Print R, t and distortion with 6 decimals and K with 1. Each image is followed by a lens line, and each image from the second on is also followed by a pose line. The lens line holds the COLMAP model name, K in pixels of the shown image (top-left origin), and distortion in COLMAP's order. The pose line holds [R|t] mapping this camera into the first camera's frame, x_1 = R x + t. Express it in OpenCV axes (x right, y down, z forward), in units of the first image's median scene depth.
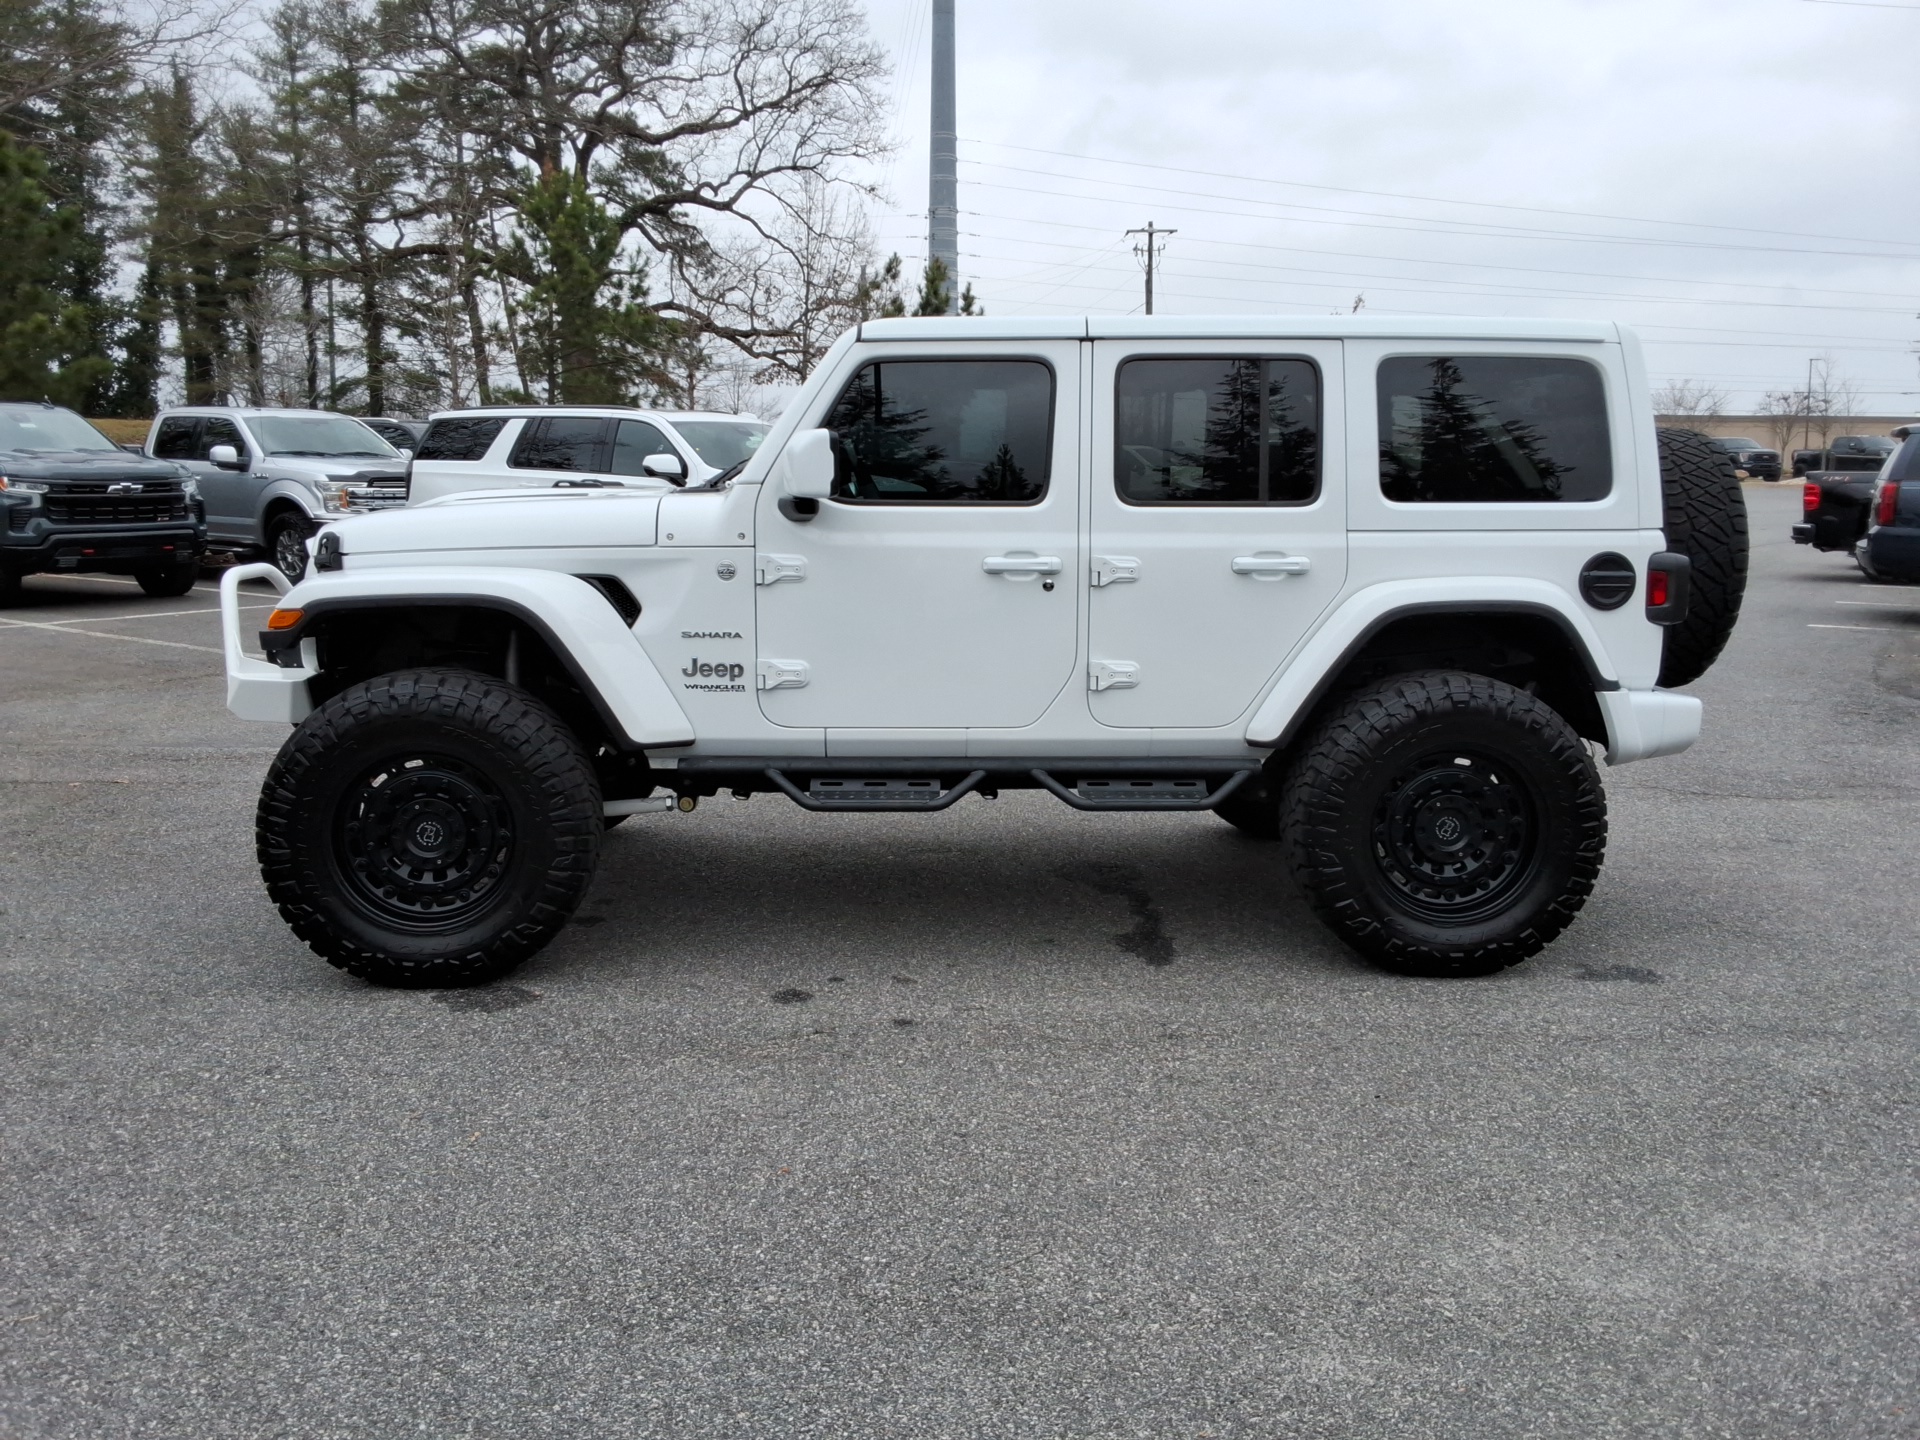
lens RADIAL K [[1531.0, 0, 963.4], [0, 1531.0, 703.5], [0, 0, 1]] dist [0.104557, -0.154136]
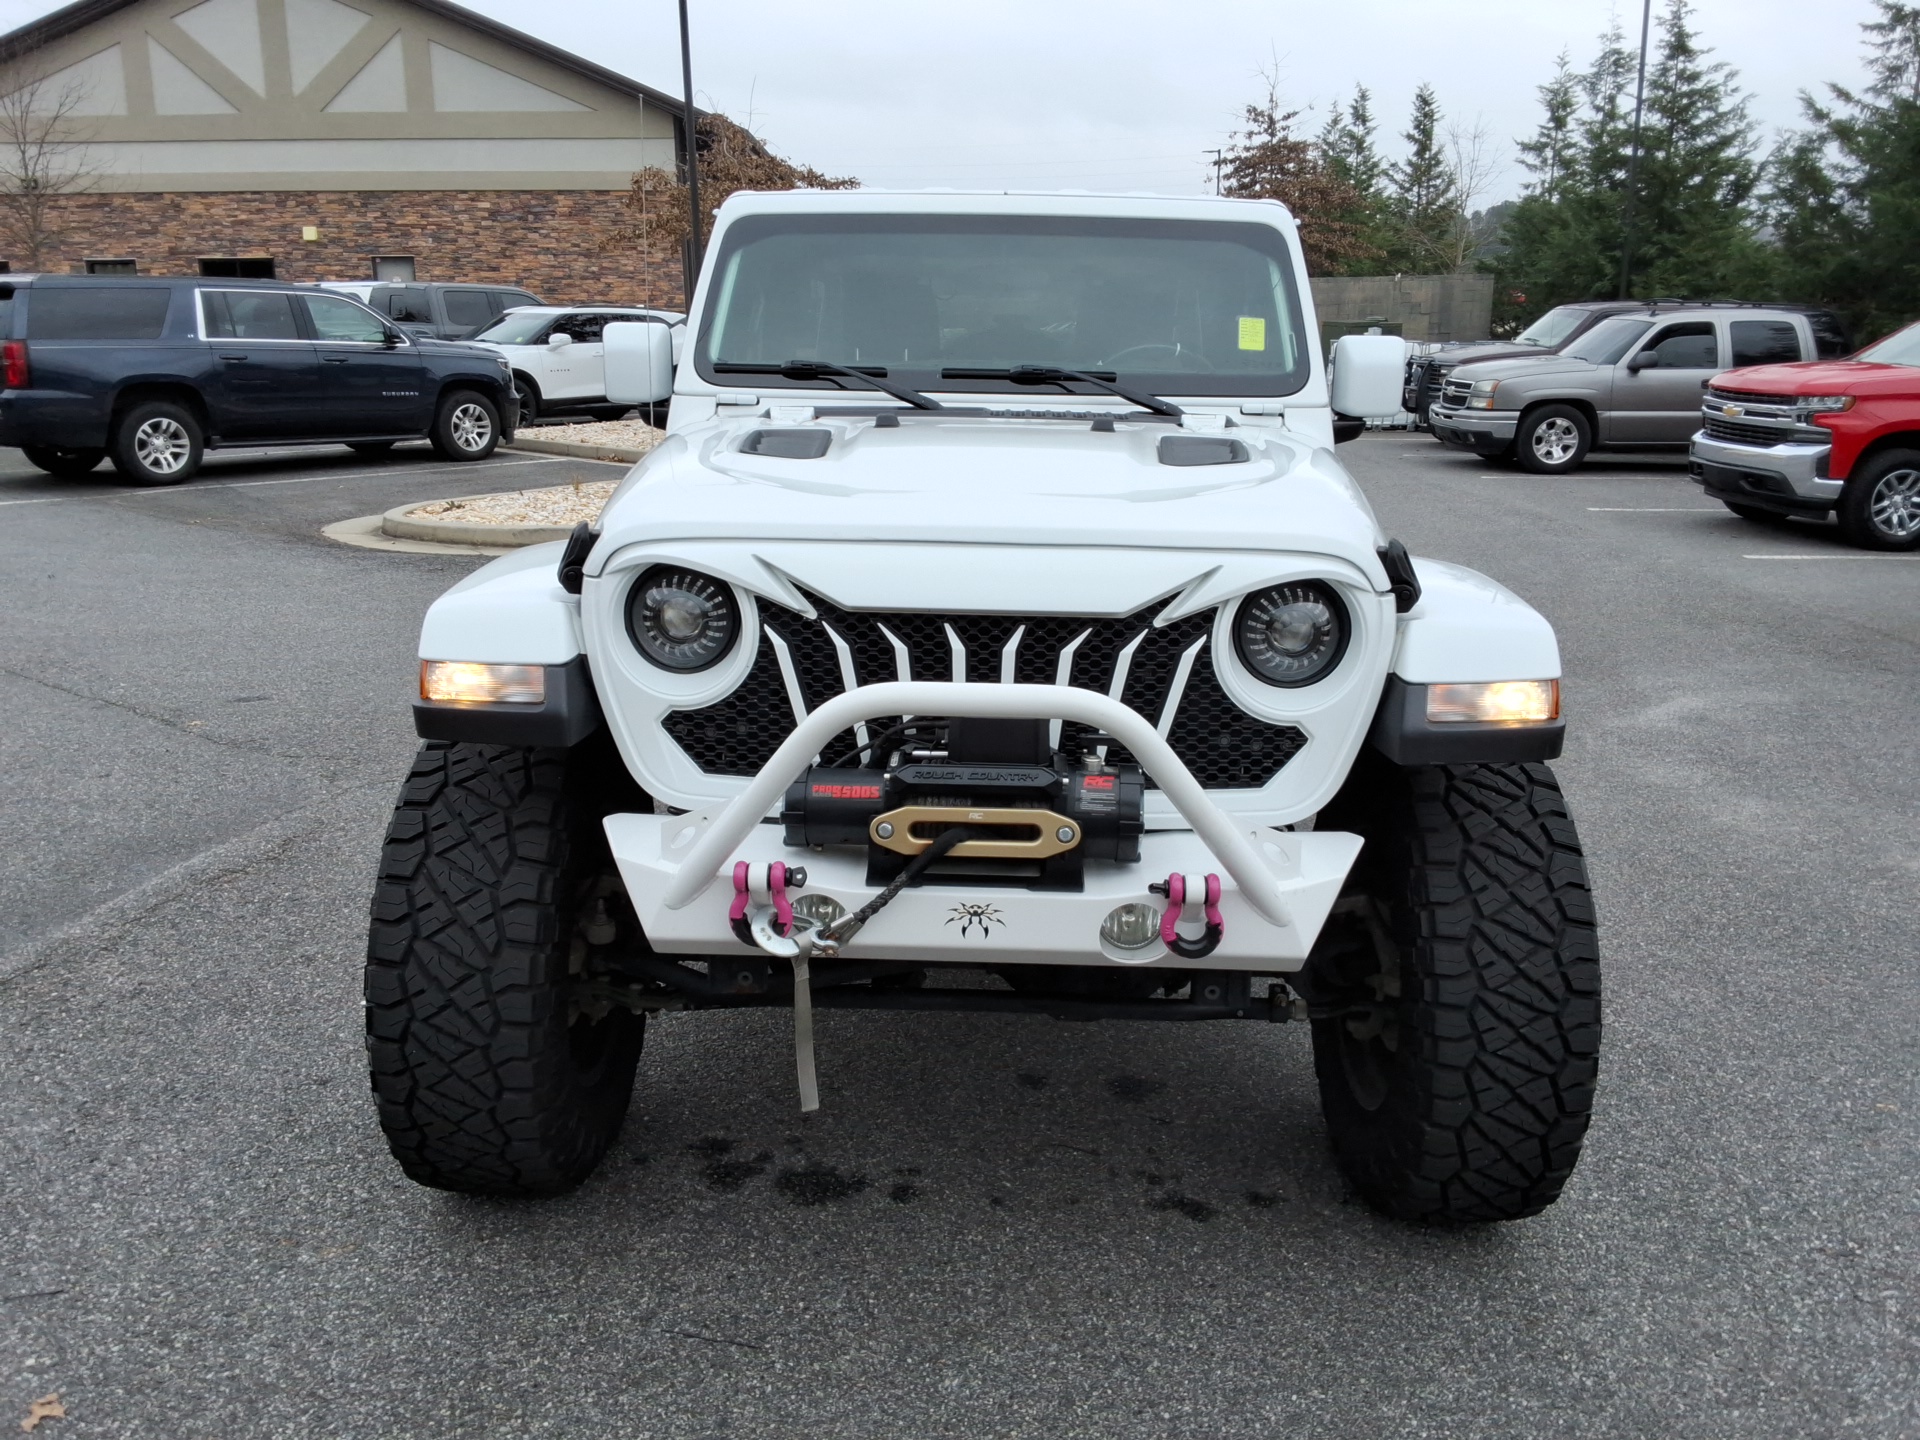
lens RADIAL K [[1531.0, 0, 971.4], [0, 1531.0, 710.8], [0, 0, 1]] dist [0.104557, -0.154136]
pose [[0.094402, -0.240535, 0.966039, -0.302903], [0.137114, 0.964266, 0.226695, -0.061442], [-0.986047, 0.111057, 0.124009, 0.345191]]
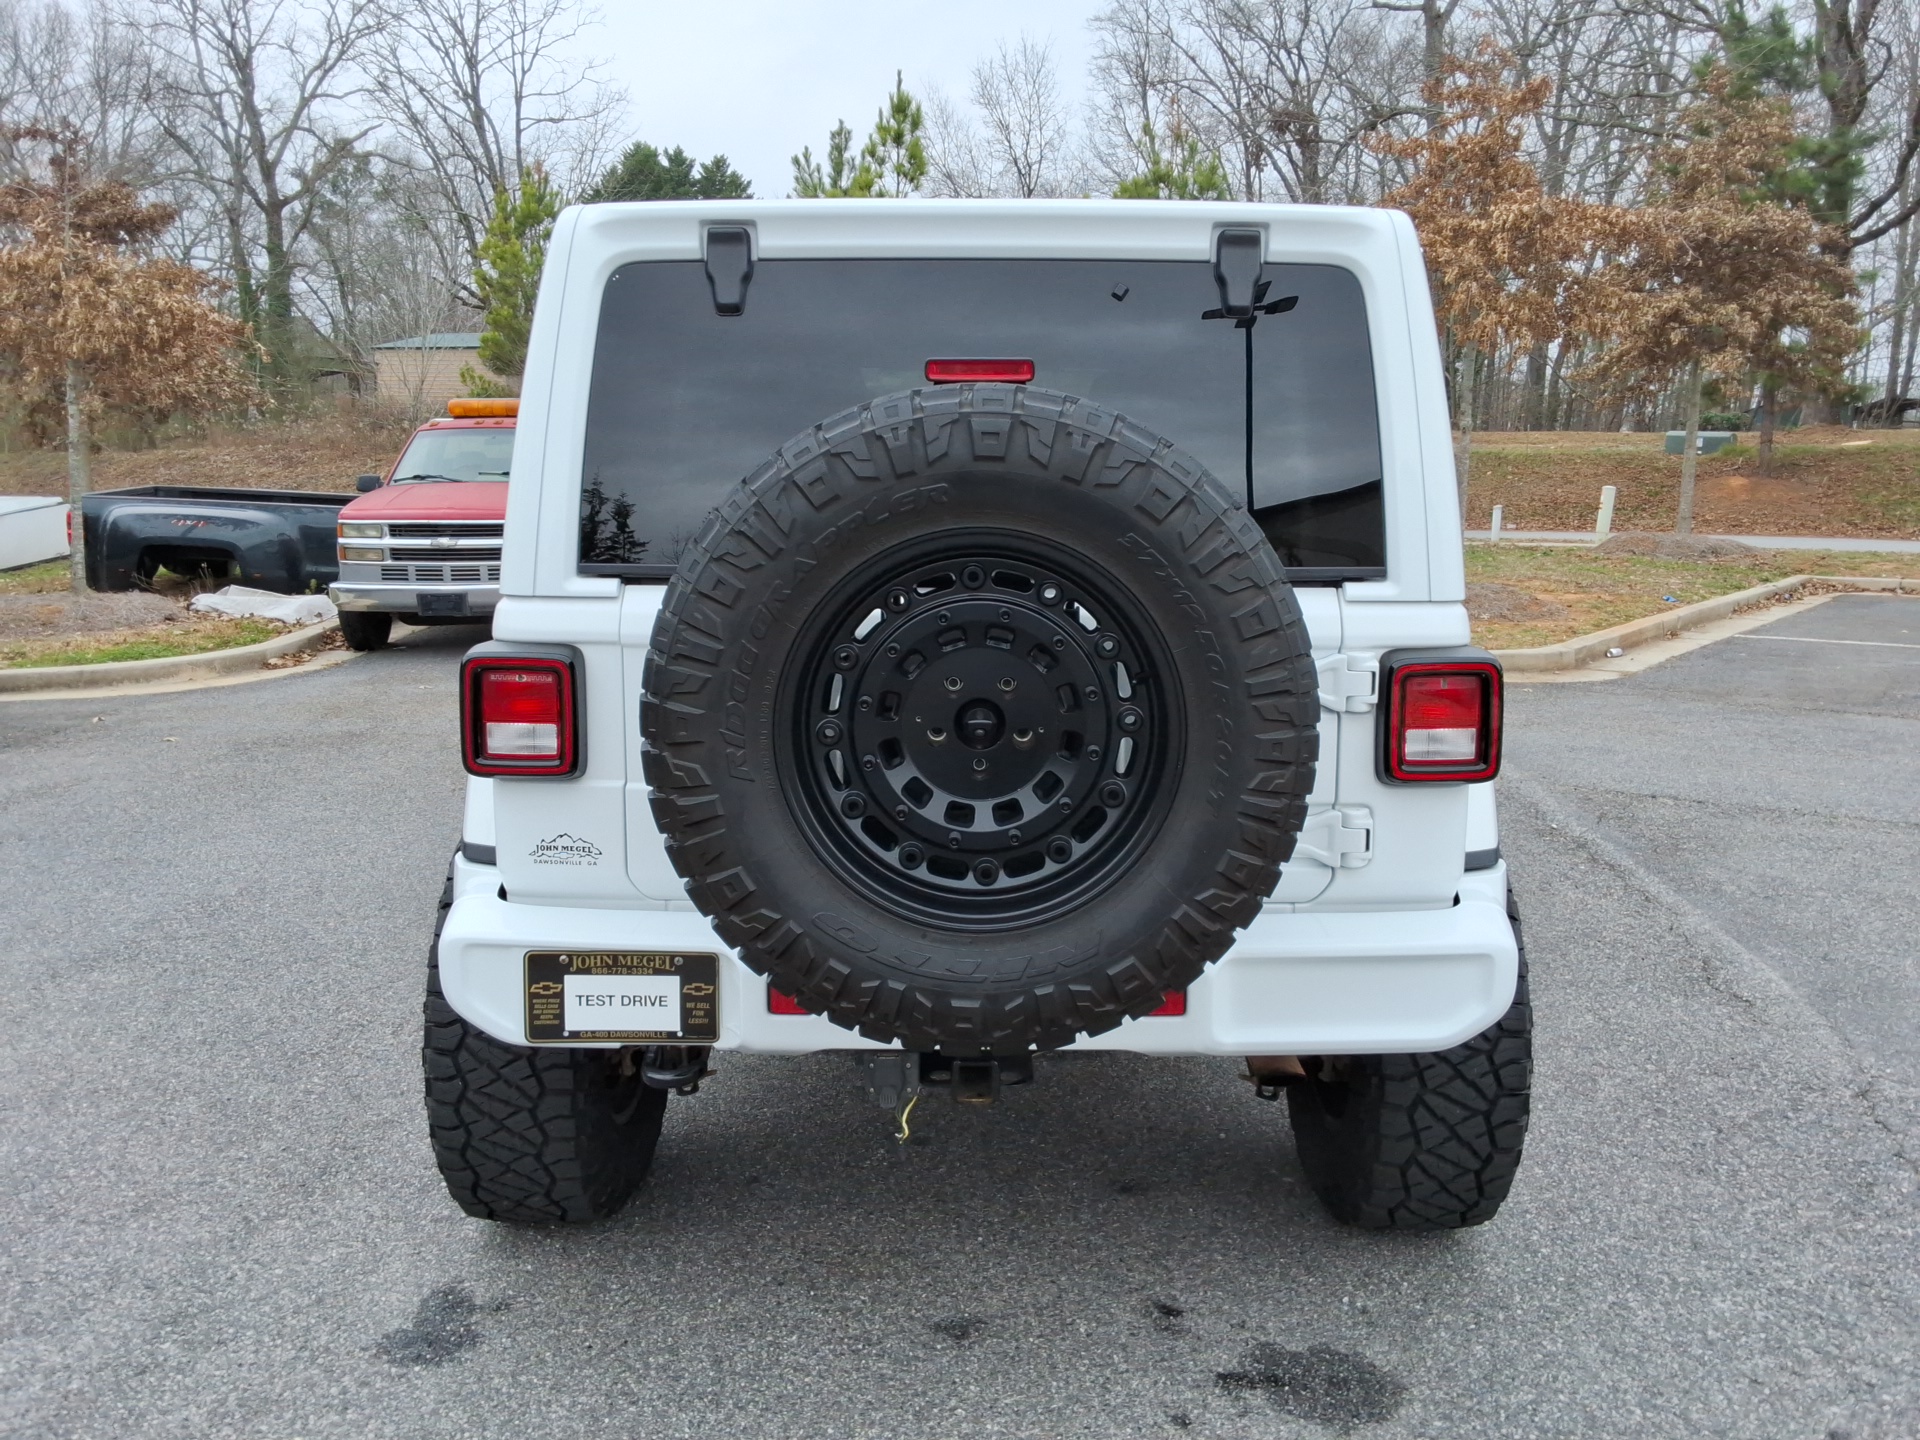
lens RADIAL K [[1531.0, 0, 969.9], [0, 1531.0, 691.0], [0, 0, 1]] dist [0.104557, -0.154136]
pose [[-0.063293, 0.139102, -0.988253, 0.316136], [-0.157845, 0.976380, 0.147540, -0.060078], [0.985433, 0.165329, -0.039842, 0.388780]]
